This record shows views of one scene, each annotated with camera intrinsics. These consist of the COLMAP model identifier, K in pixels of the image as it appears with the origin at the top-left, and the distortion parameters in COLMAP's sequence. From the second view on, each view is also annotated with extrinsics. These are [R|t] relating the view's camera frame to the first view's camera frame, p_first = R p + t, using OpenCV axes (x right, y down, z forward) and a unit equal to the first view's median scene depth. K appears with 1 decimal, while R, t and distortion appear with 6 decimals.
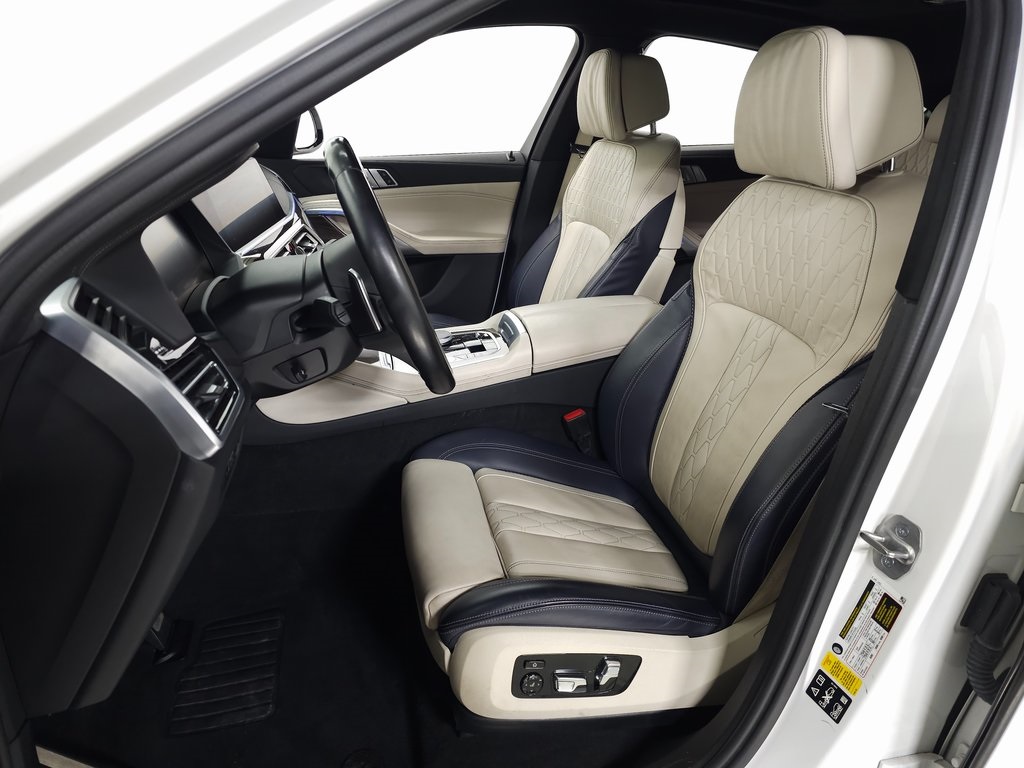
lens RADIAL K [[1133.2, 0, 512.0], [0, 1133.2, 384.0], [0, 0, 1]] dist [0.104494, -0.344478]
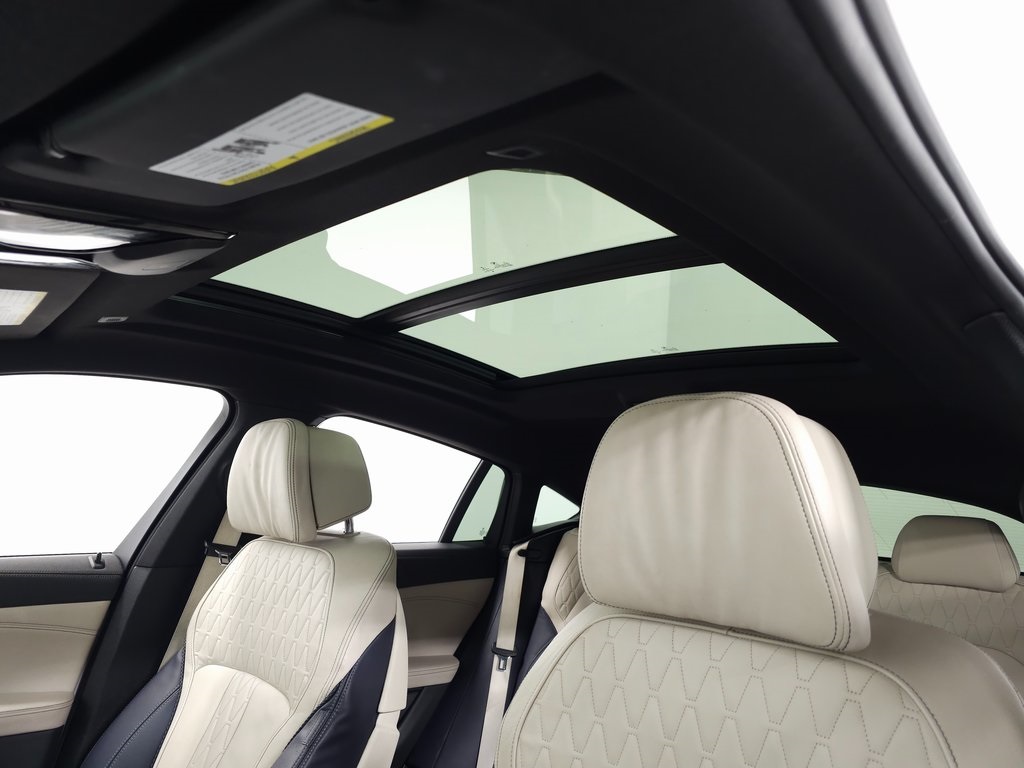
lens RADIAL K [[661.3, 0, 512.0], [0, 661.3, 384.0], [0, 0, 1]] dist [0.035967, 0.000757]
pose [[0.808156, 0.141210, 0.571790, -0.048482], [0.102187, 0.922490, -0.372249, -0.134380], [-0.580036, 0.359265, 0.731086, 0.576624]]
